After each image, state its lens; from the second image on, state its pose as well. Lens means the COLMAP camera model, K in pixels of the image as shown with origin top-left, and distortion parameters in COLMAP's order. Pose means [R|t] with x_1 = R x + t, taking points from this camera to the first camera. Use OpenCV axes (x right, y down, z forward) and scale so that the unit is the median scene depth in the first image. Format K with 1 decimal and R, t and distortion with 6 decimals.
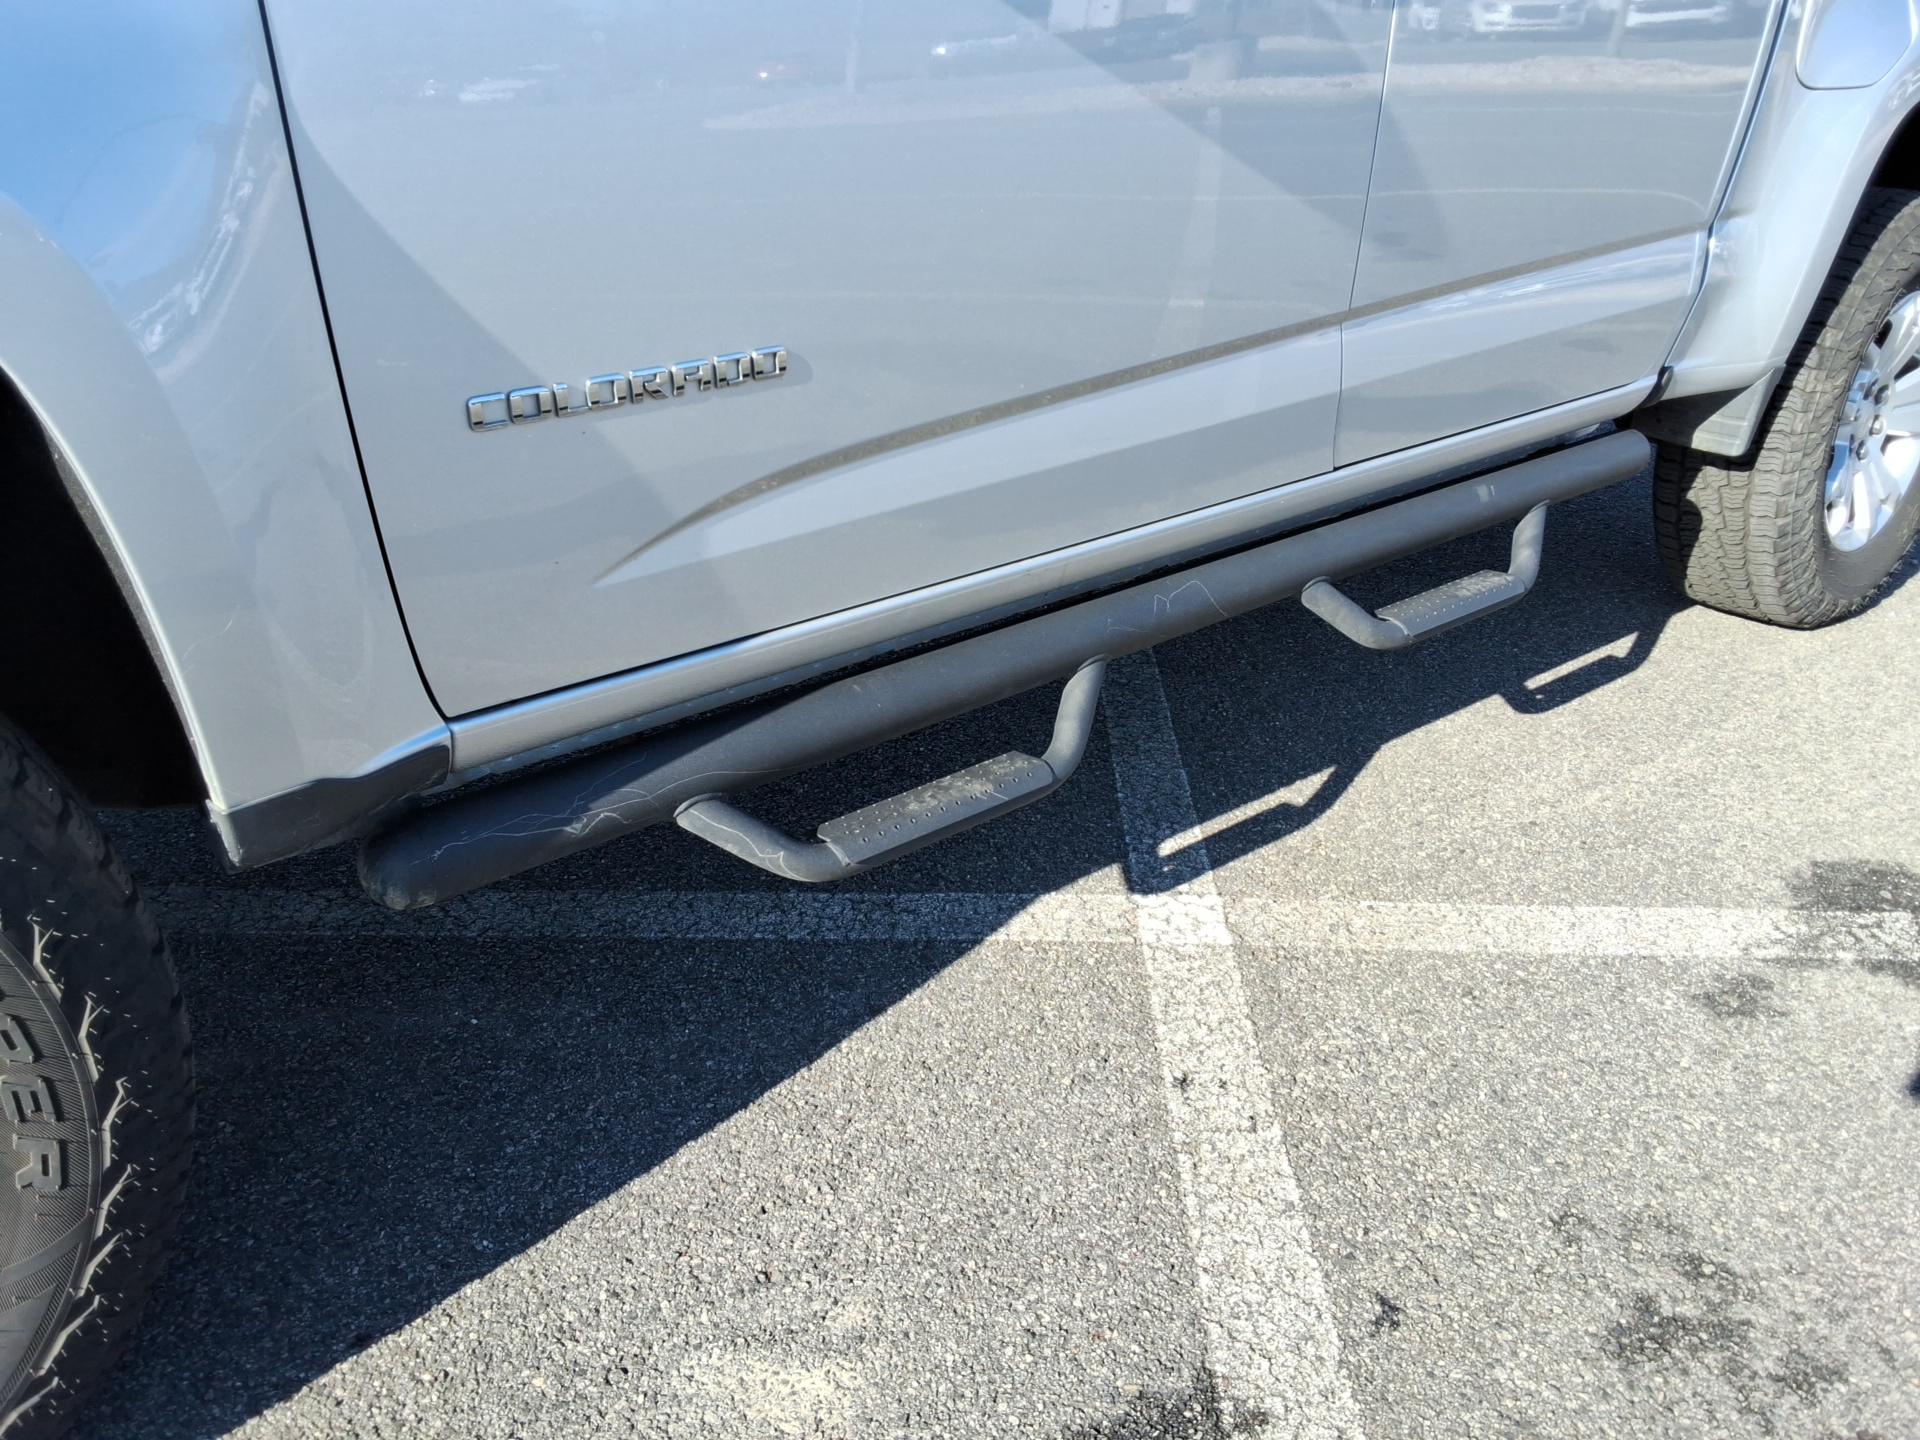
lens RADIAL K [[1535.6, 0, 975.6], [0, 1535.6, 702.5], [0, 0, 1]] dist [0.123921, -0.193625]
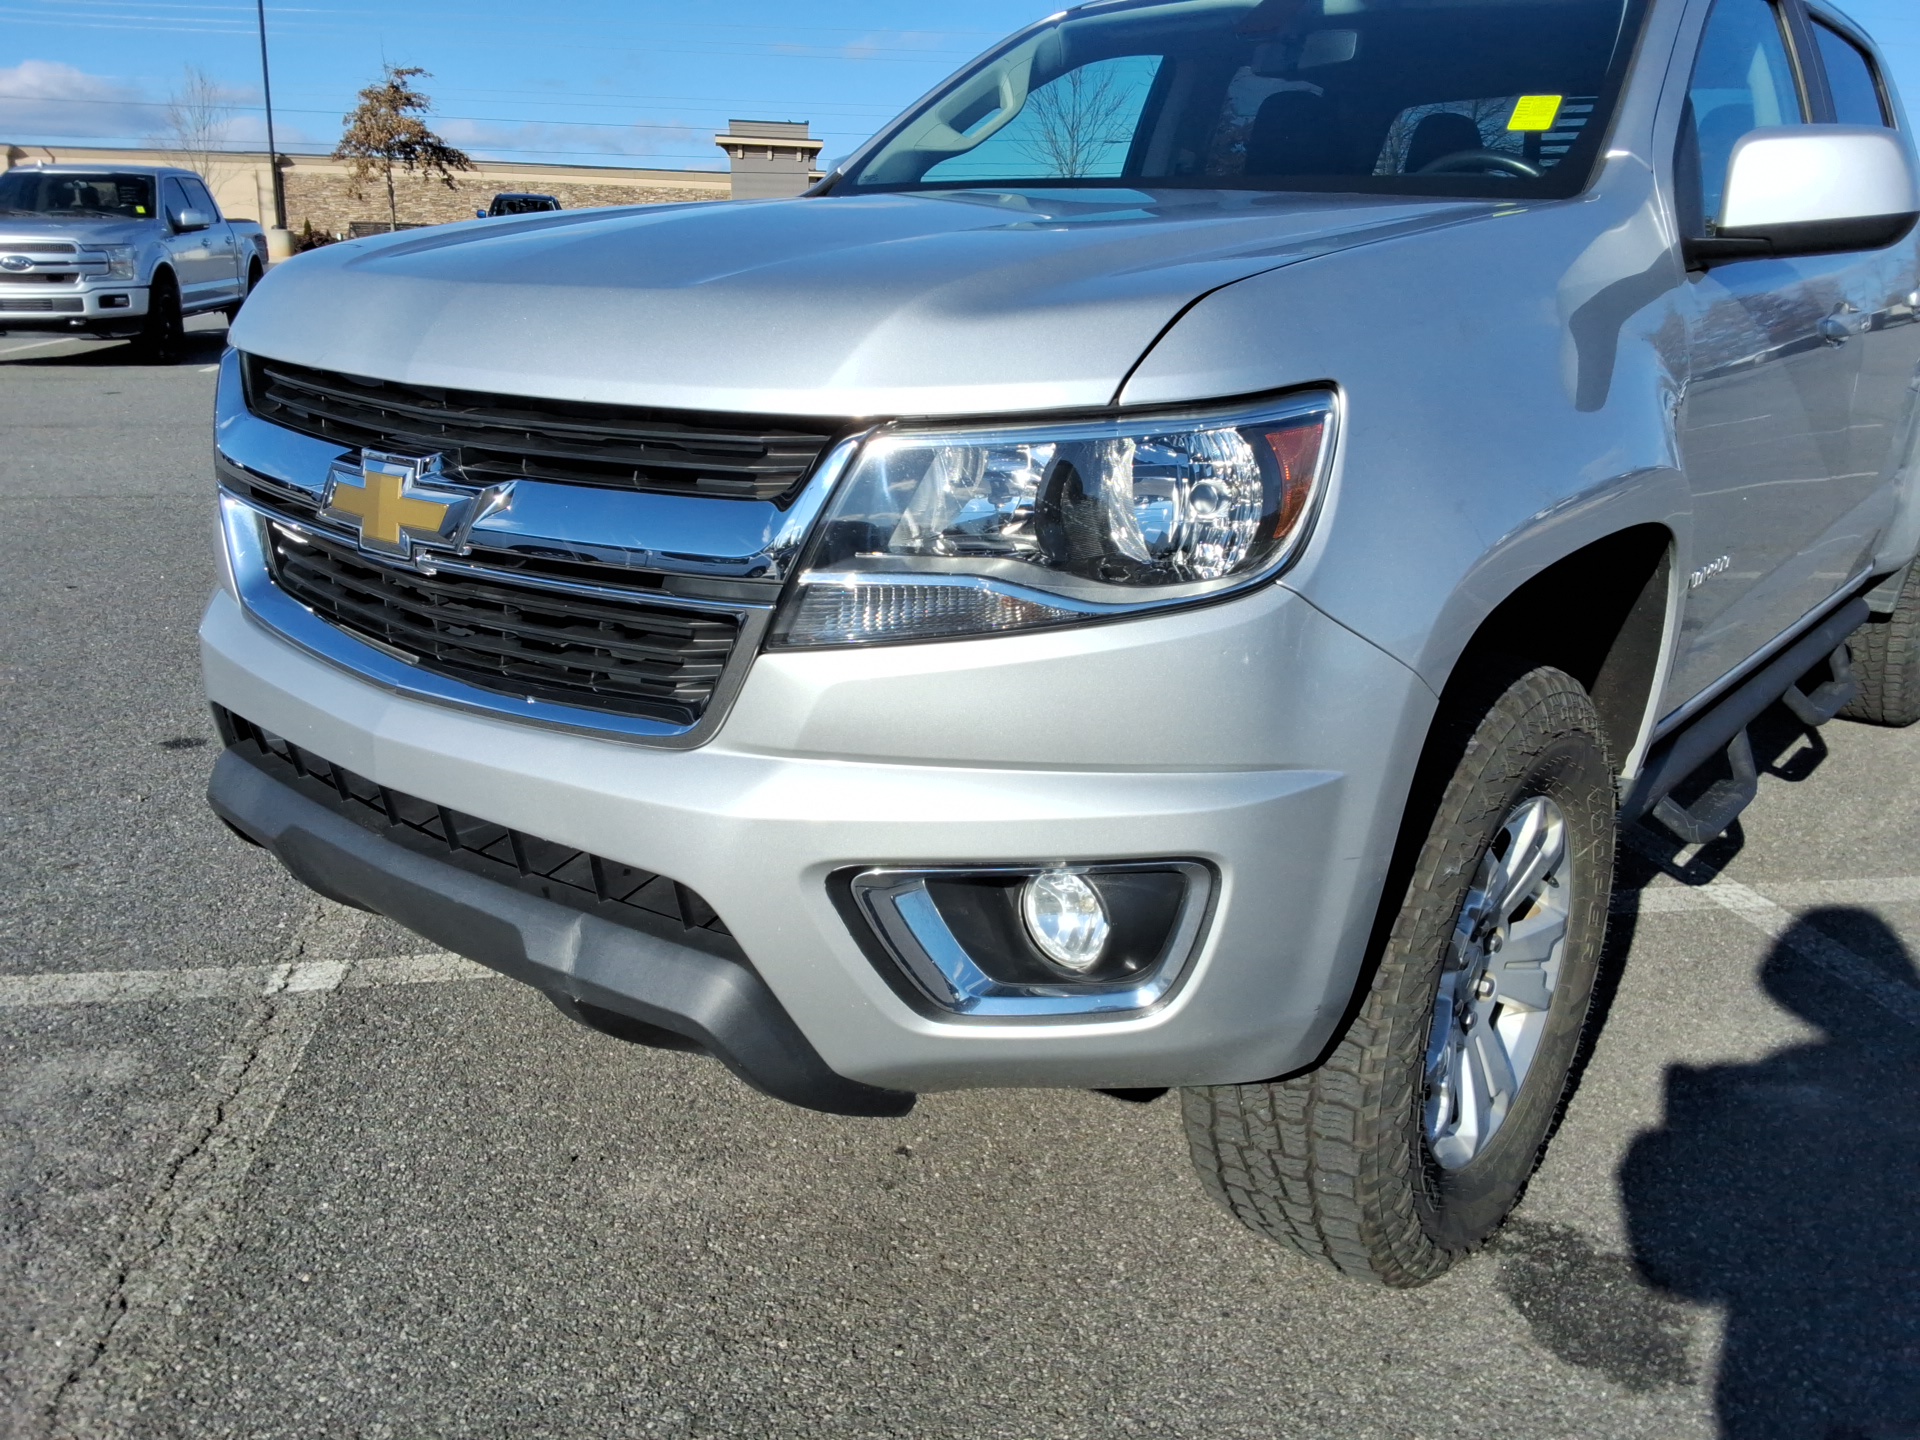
lens RADIAL K [[1540.3, 0, 967.6], [0, 1540.3, 710.3], [0, 0, 1]] dist [0.073431, -0.103904]
pose [[0.983061, -0.039049, 0.179068, -0.880835], [0.061076, 0.990990, -0.119197, 0.087552], [-0.172800, 0.128115, 0.976589, -0.449635]]
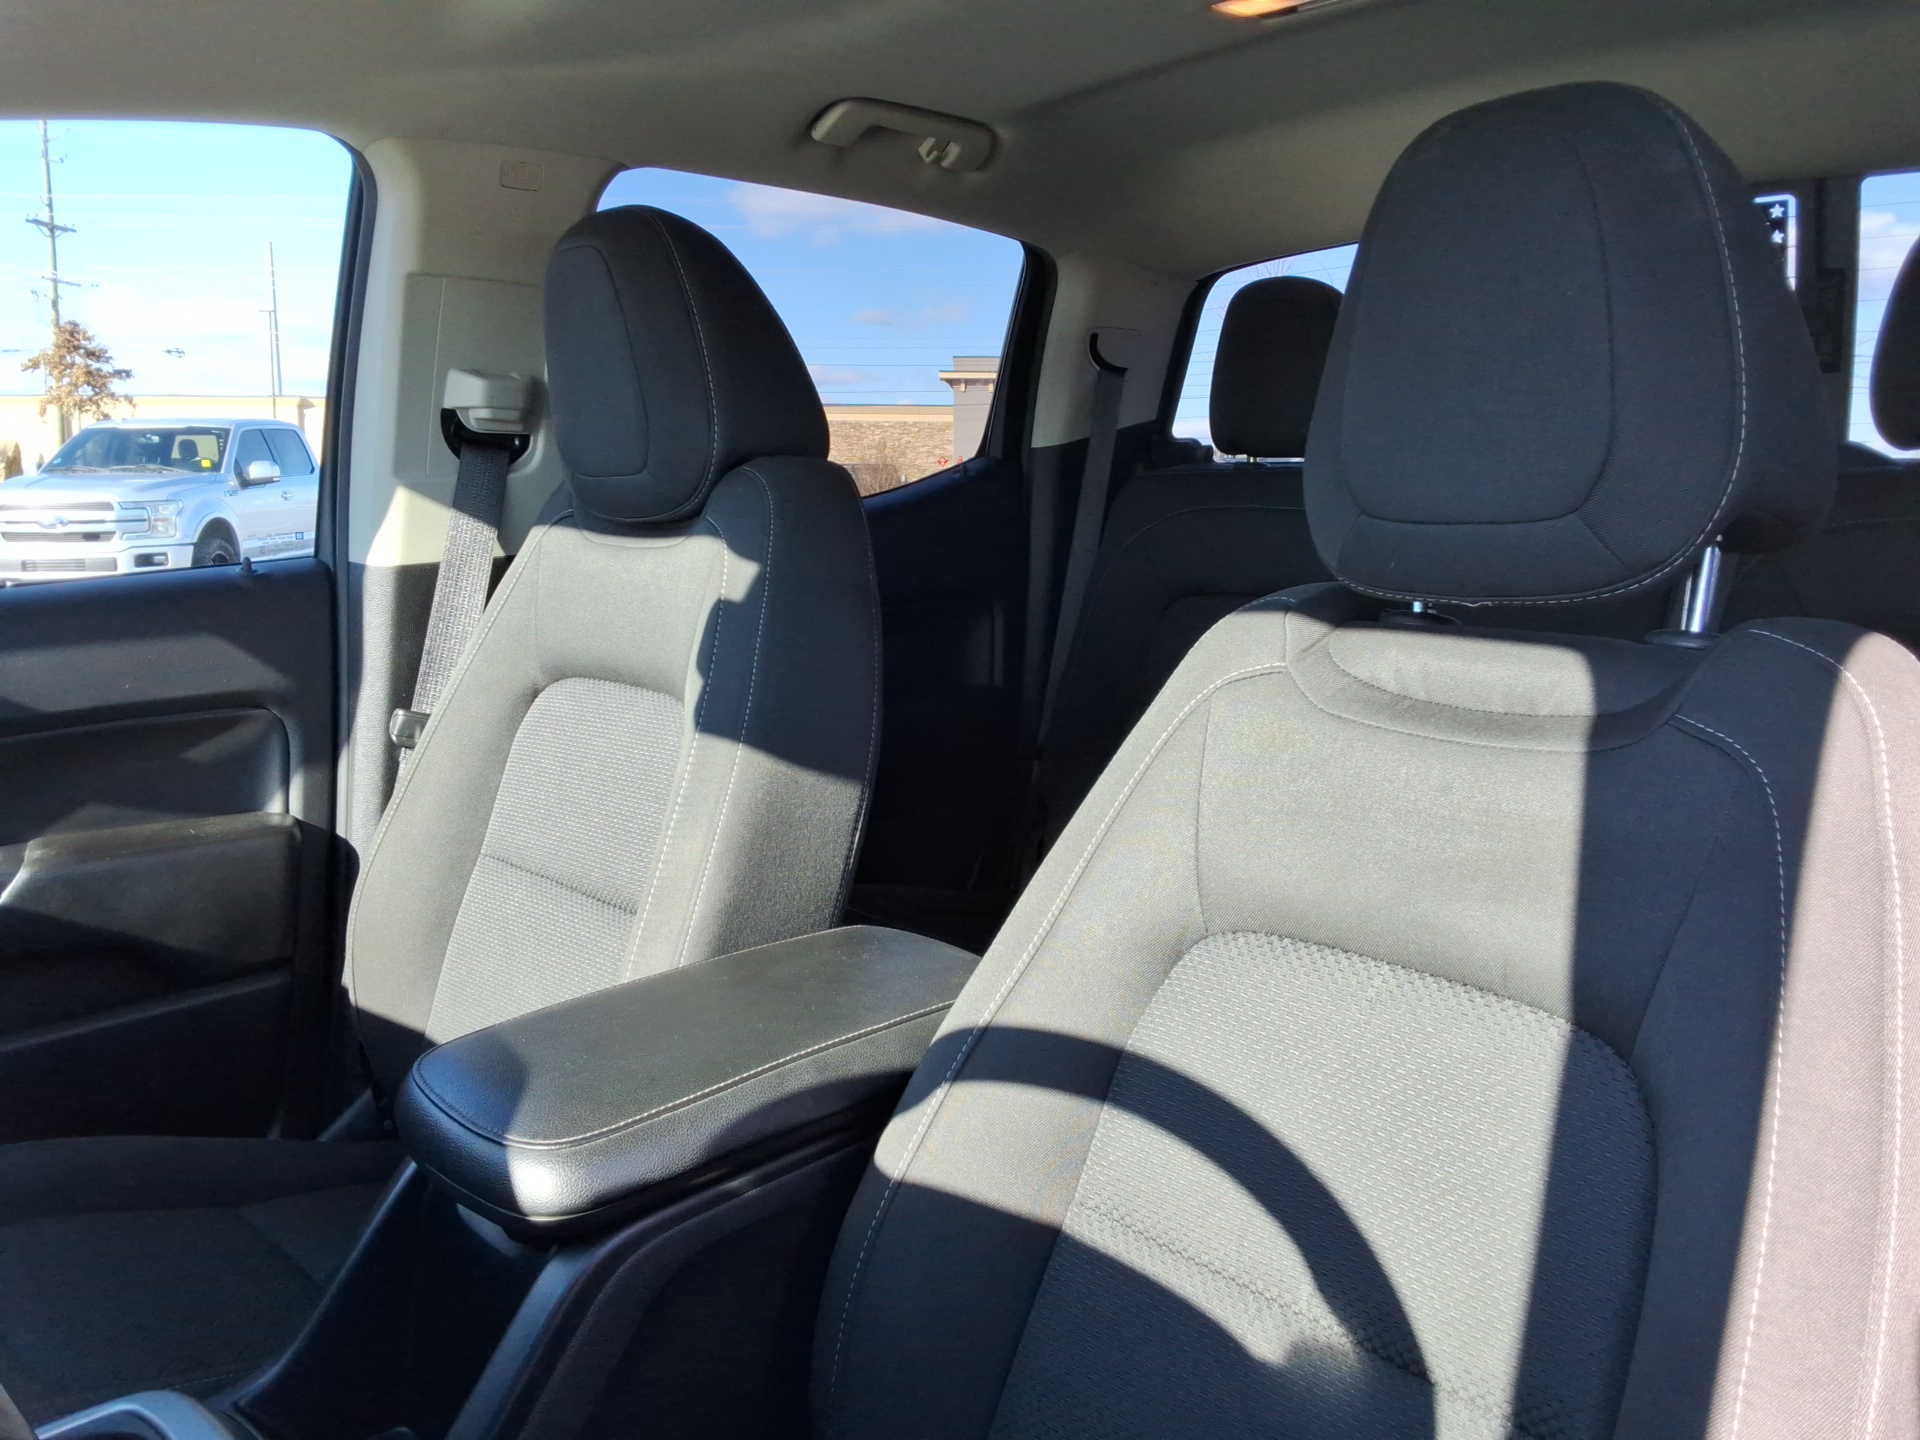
lens RADIAL K [[1540.3, 0, 967.6], [0, 1540.3, 710.3], [0, 0, 1]] dist [0.073431, -0.103904]
pose [[0.999617, -0.011342, 0.025244, -0.068364], [0.017468, 0.966073, -0.257679, -0.430601], [-0.021465, 0.258021, 0.965901, 0.550019]]
